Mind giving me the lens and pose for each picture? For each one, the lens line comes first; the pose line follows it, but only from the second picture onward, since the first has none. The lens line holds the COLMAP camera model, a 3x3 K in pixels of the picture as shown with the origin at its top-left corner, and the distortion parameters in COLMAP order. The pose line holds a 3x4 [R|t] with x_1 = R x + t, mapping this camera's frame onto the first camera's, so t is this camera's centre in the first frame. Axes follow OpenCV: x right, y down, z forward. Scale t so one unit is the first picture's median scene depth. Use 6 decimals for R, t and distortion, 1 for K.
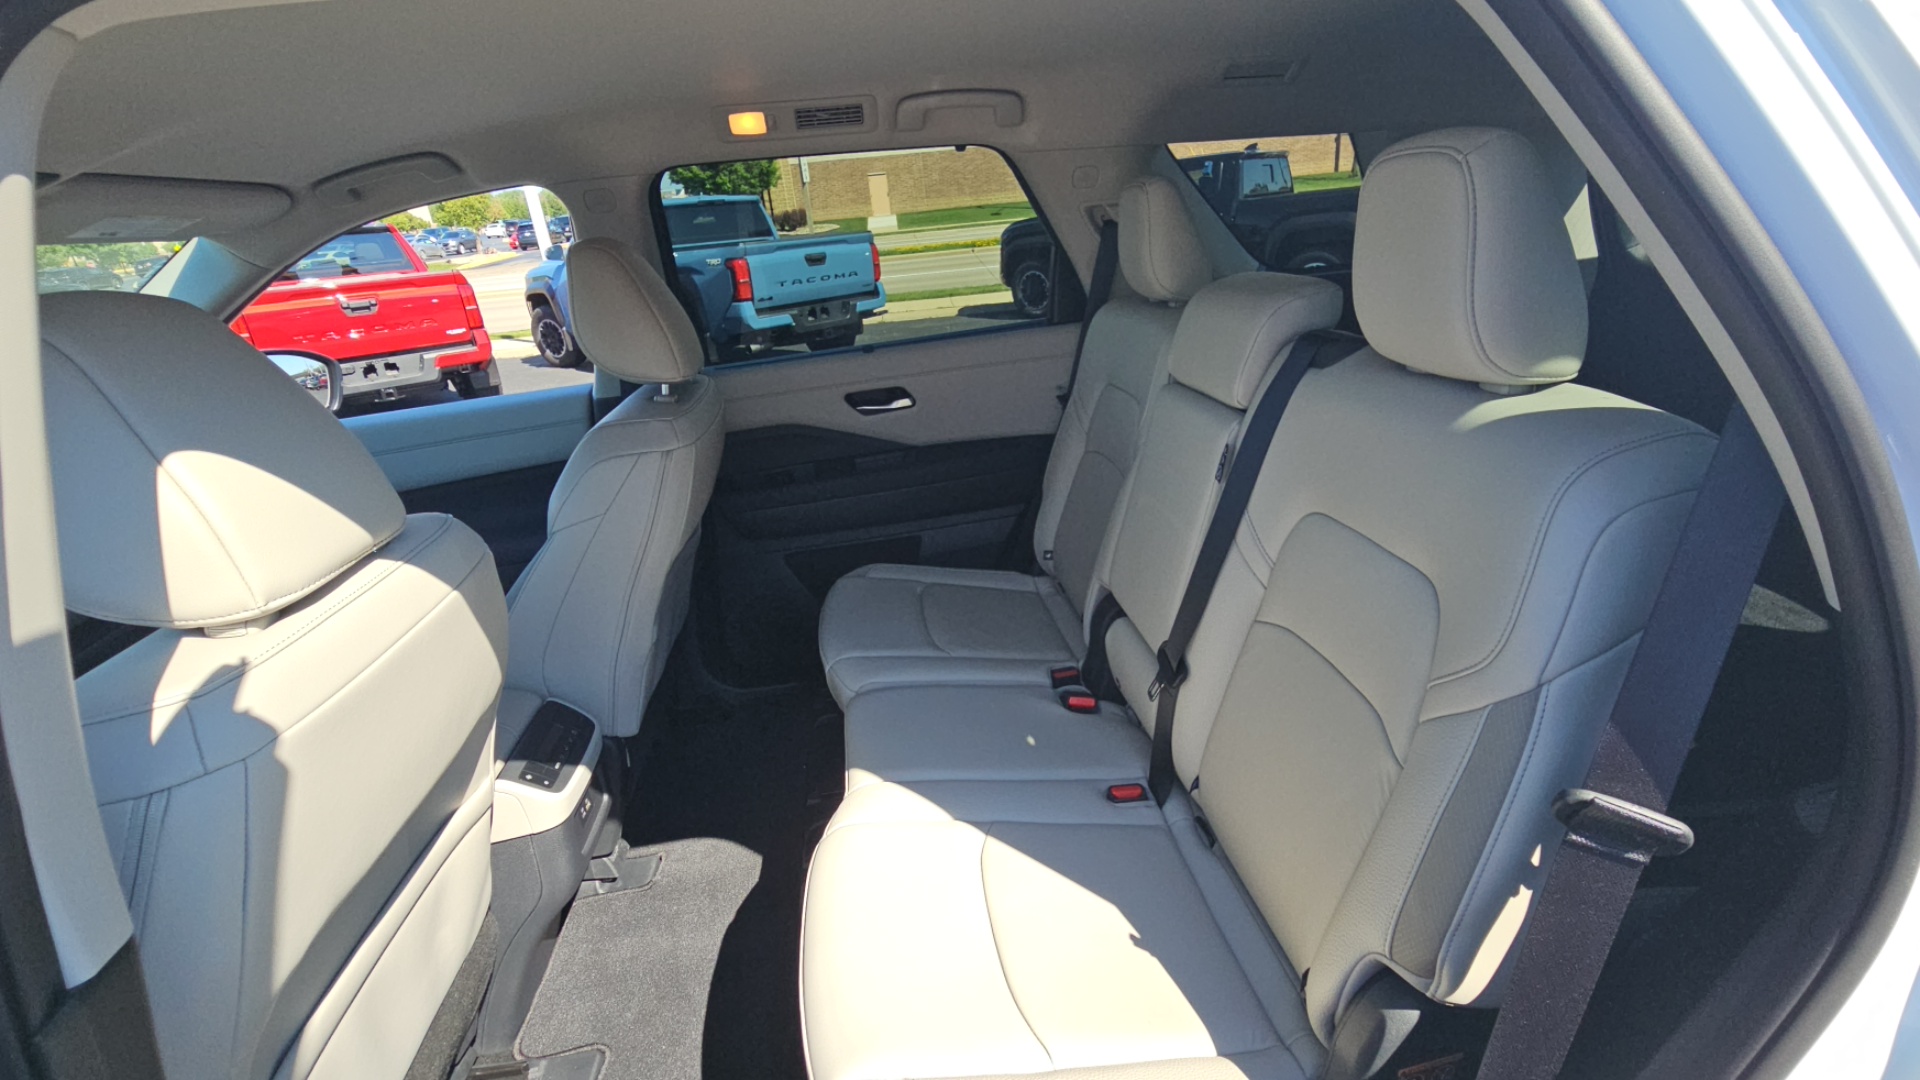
lens RADIAL K [[861.4, 0, 979.9], [0, 861.4, 541.9], [0, 0, 1]] dist [0.006830, -0.005688]
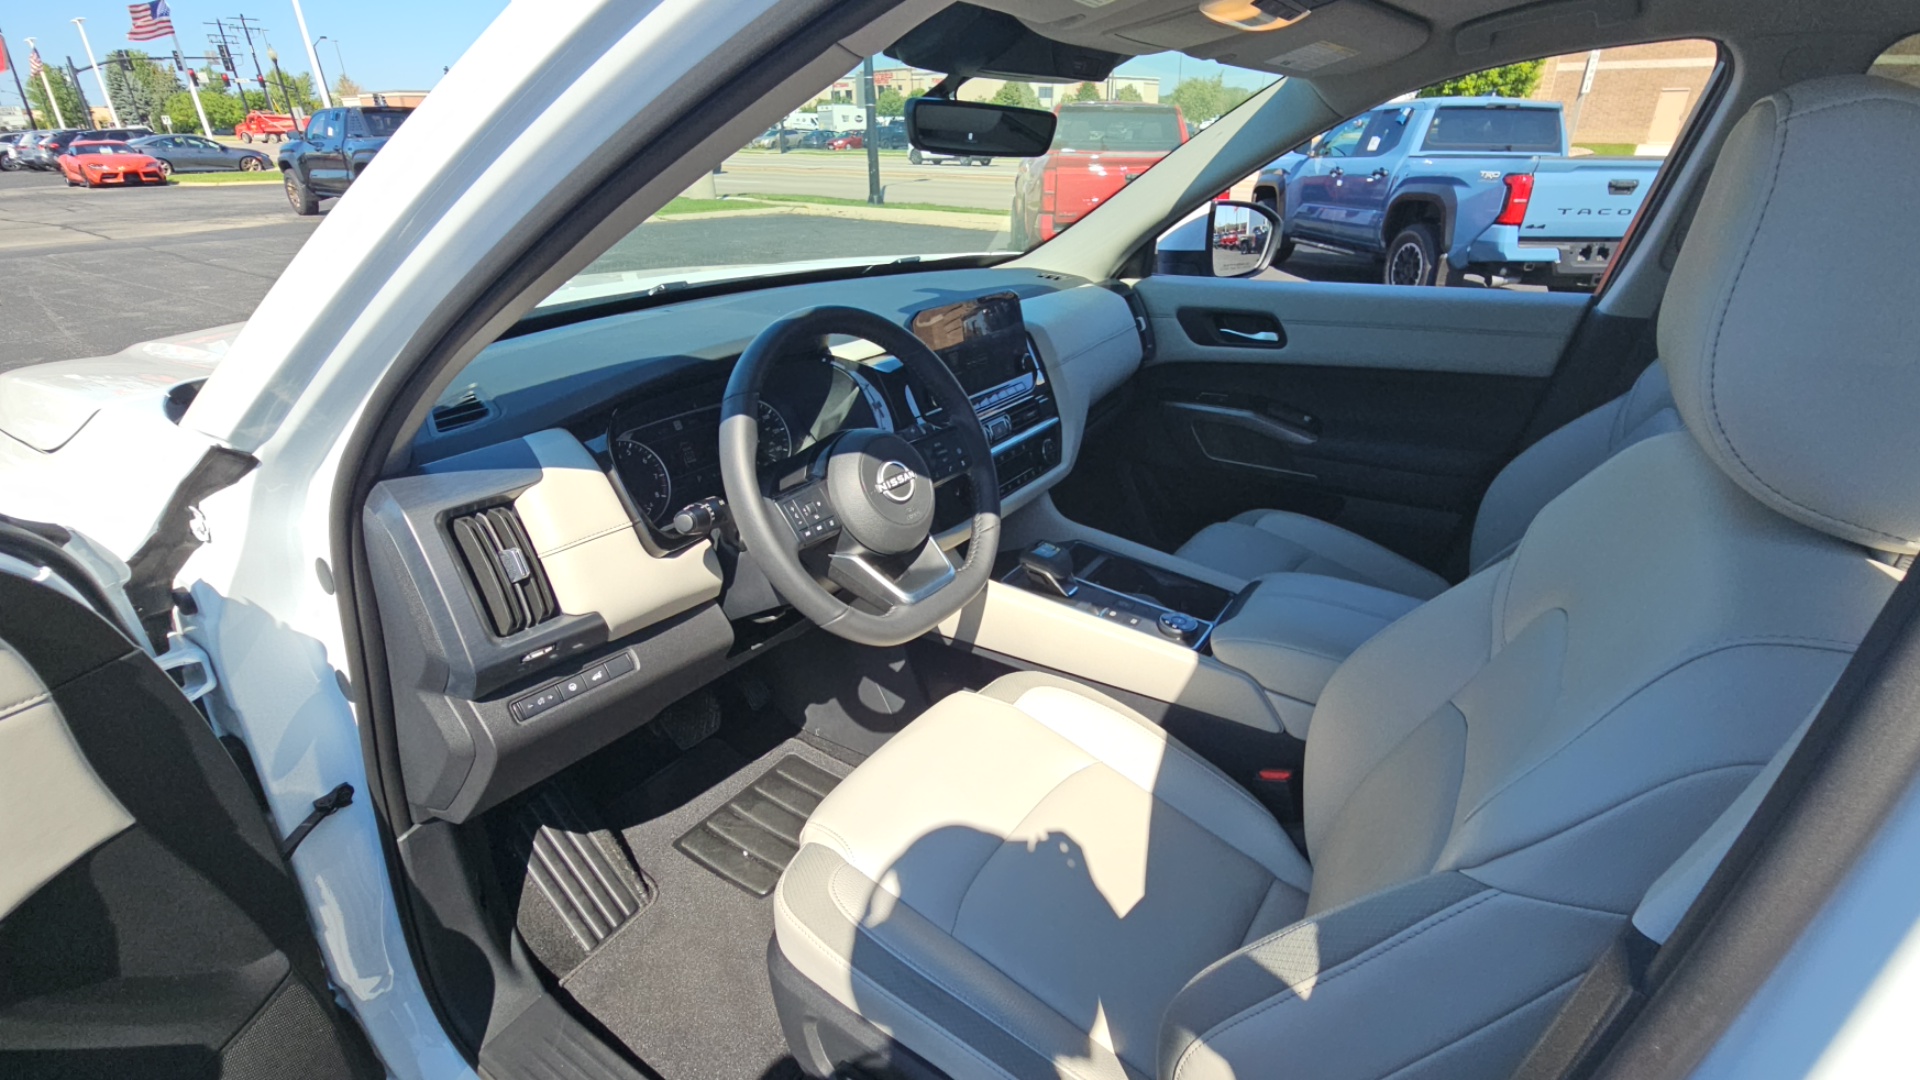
lens RADIAL K [[863.0, 0, 979.5], [0, 863.0, 536.5], [0, 0, 1]] dist [0.016740, -0.014271]
pose [[0.752087, 0.355619, -0.554888, -0.078574], [-0.305399, 0.934133, 0.184736, 0.013769], [0.584035, 0.030525, 0.811155, -0.005401]]
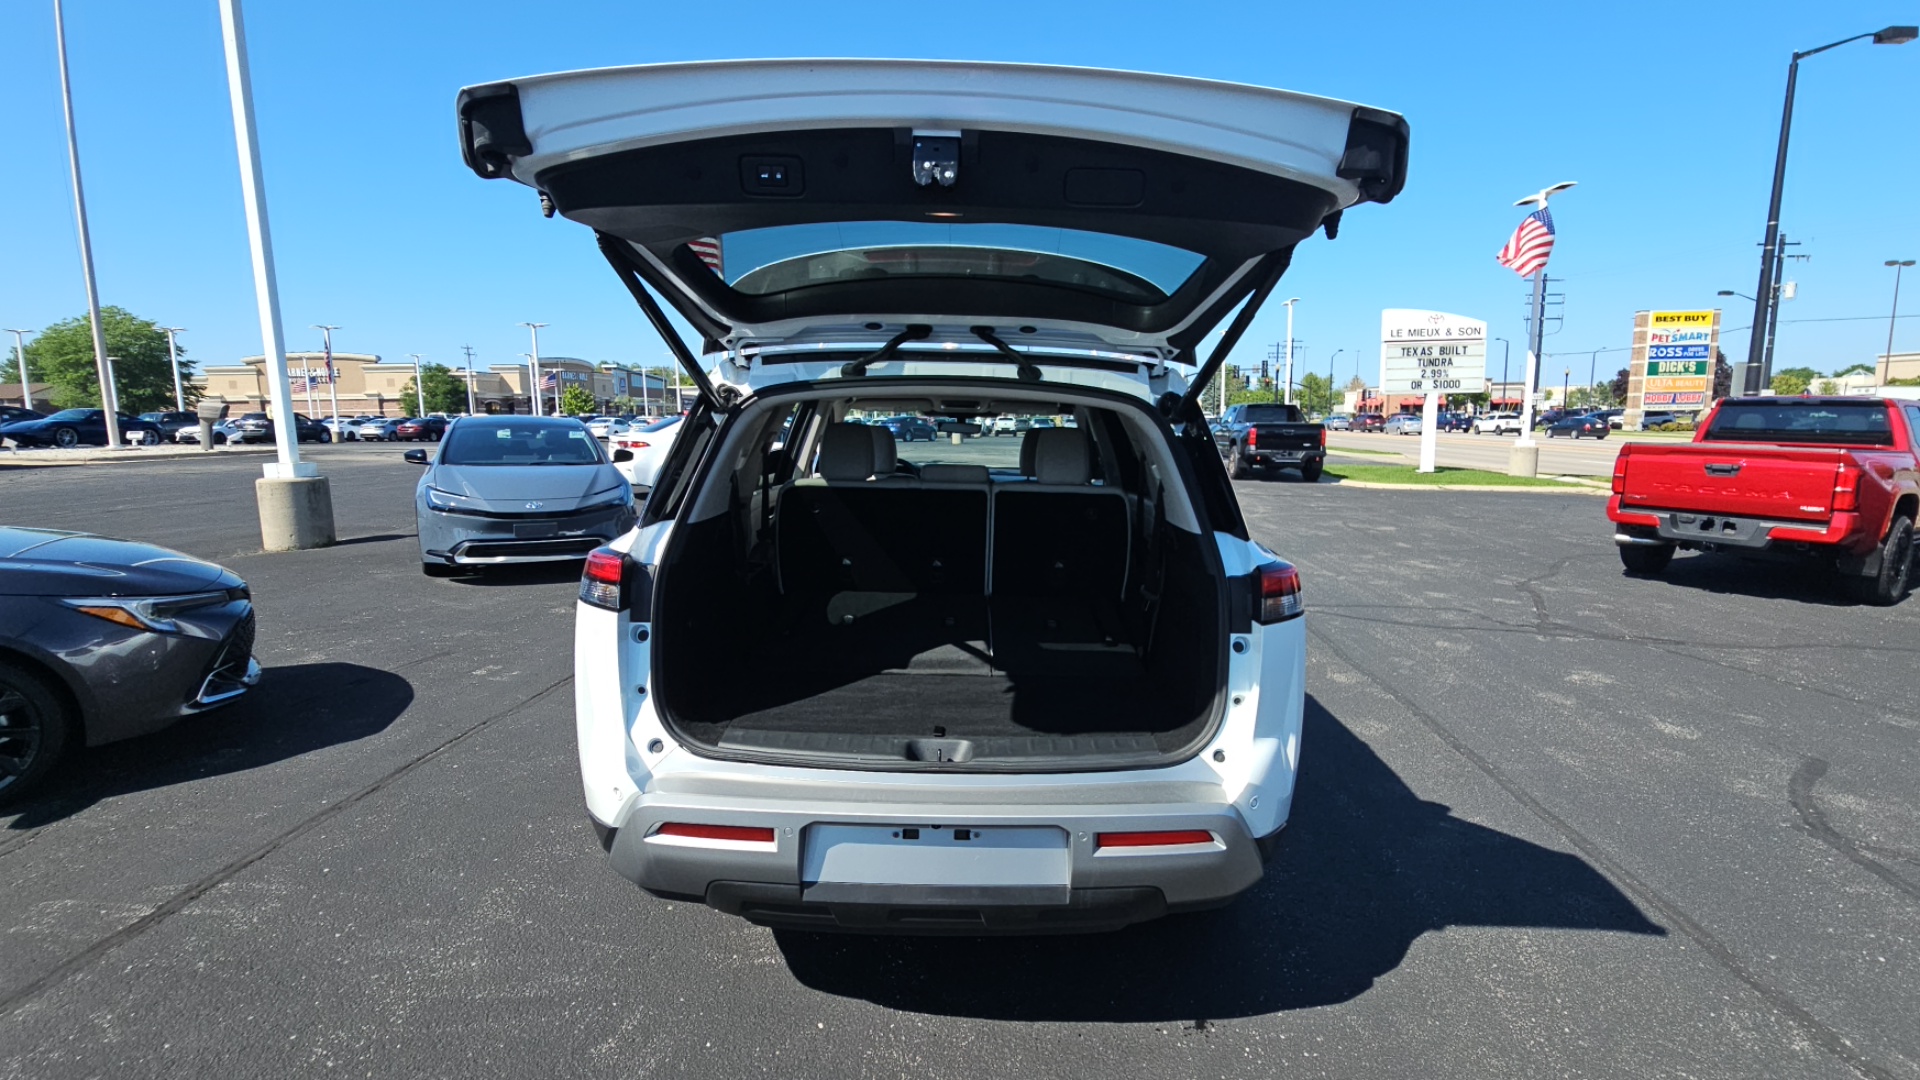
lens RADIAL K [[862.9, 0, 980.1], [0, 862.9, 538.9], [0, 0, 1]] dist [0.009217, -0.006589]
pose [[-0.137117, 0.226202, -0.964381, 0.435816], [-0.363494, 0.894167, 0.261415, -0.120208], [0.921450, 0.386392, -0.040382, 0.180517]]
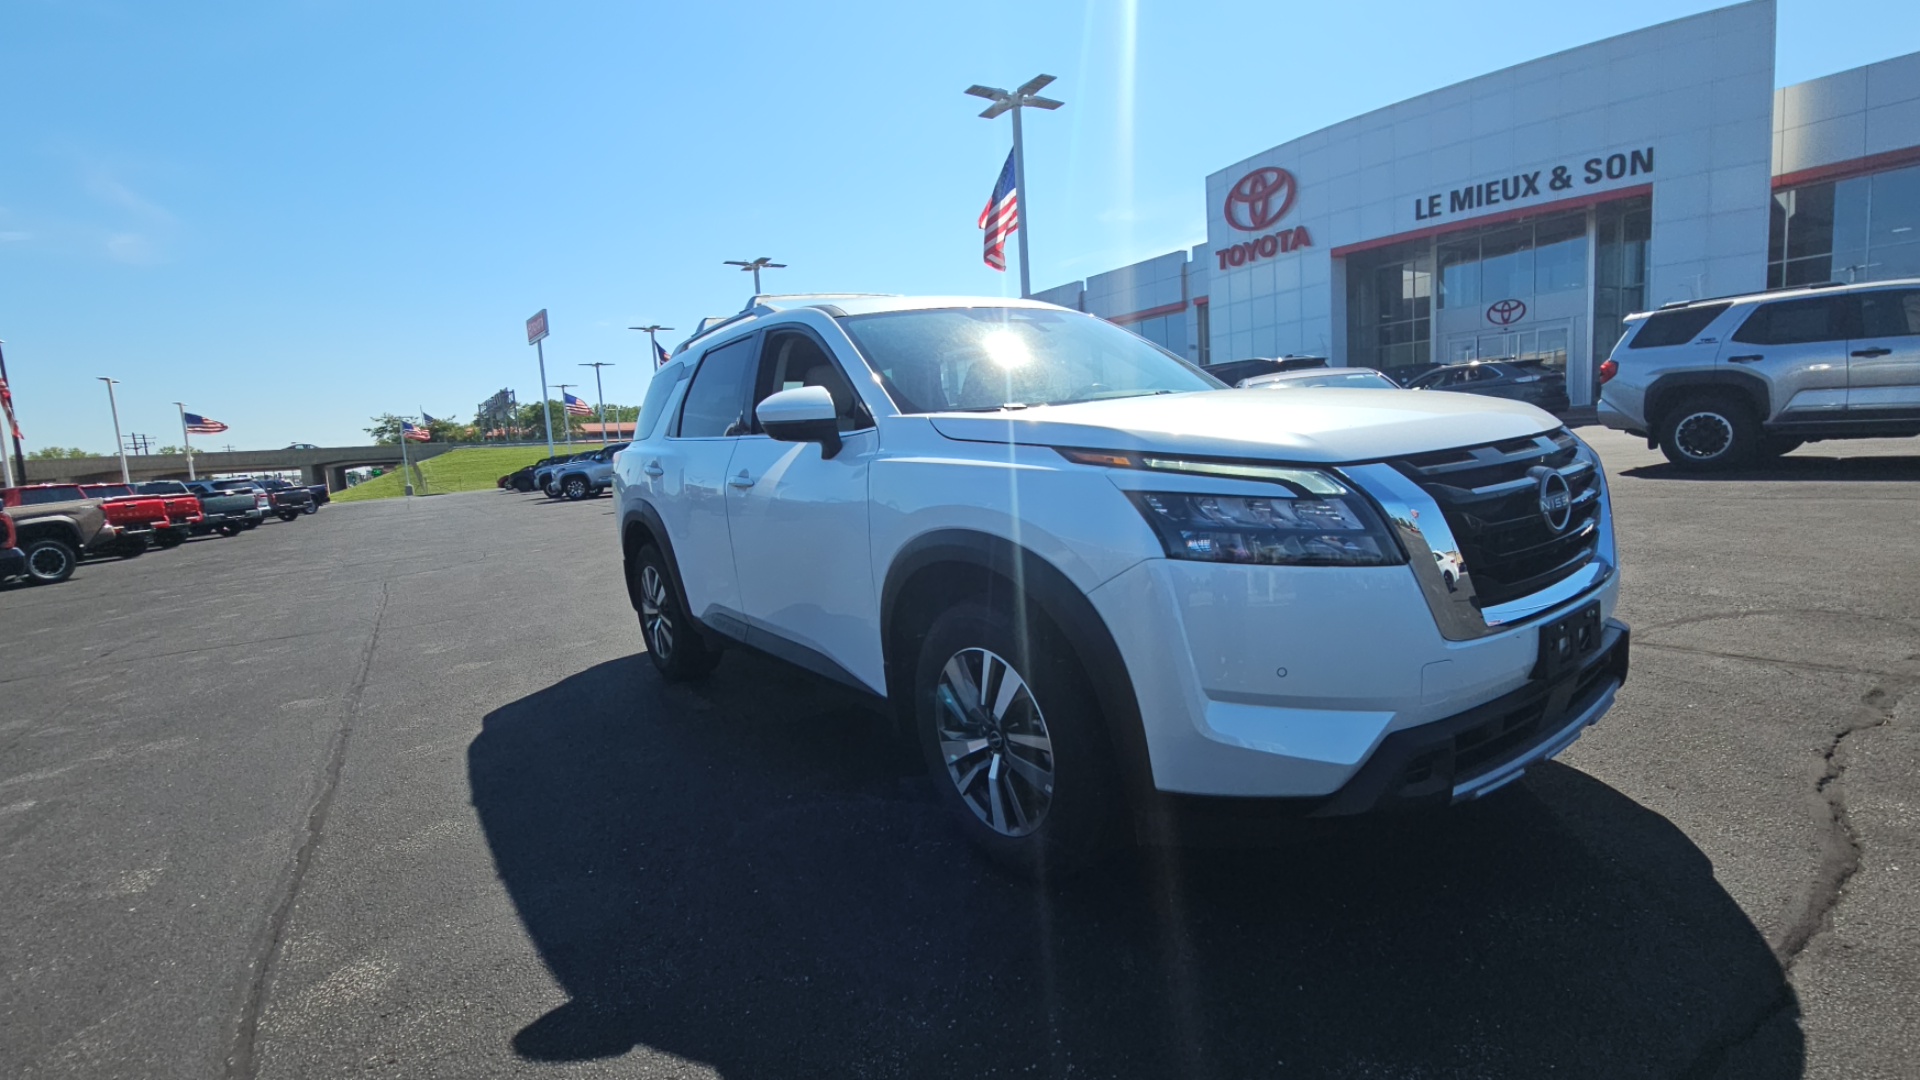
lens RADIAL K [[861.4, 0, 979.9], [0, 861.4, 541.9], [0, 0, 1]] dist [0.006830, -0.005688]
pose [[-0.463056, 0.013991, 0.886219, -0.551532], [0.438198, 0.872742, 0.215184, -0.039546], [-0.770430, 0.487981, -0.410259, 0.351536]]
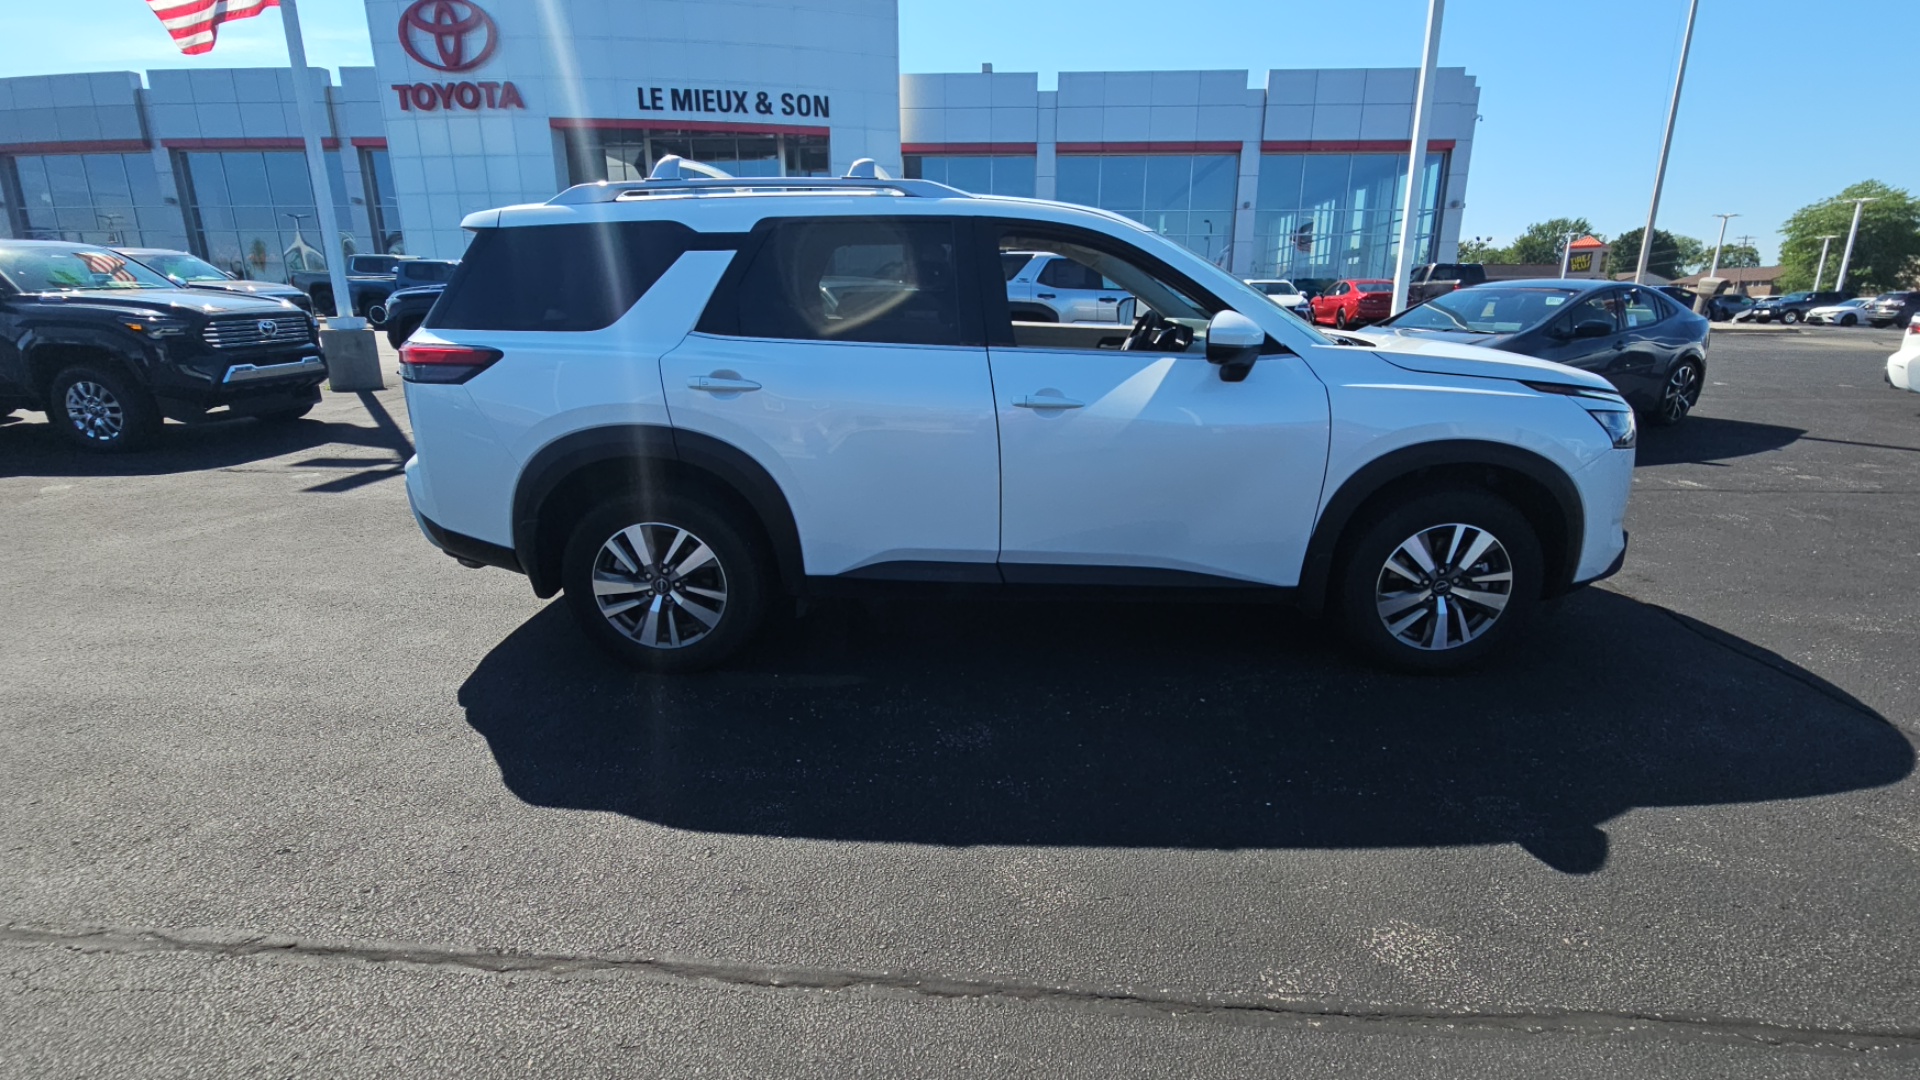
lens RADIAL K [[866.7, 0, 978.1], [0, 866.7, 537.9], [0, 0, 1]] dist [0.006229, -0.005934]
pose [[-0.984997, 0.037053, 0.168546, -0.151043], [0.132226, 0.789649, 0.599141, -0.211587], [-0.110892, 0.612438, -0.782702, 0.593954]]
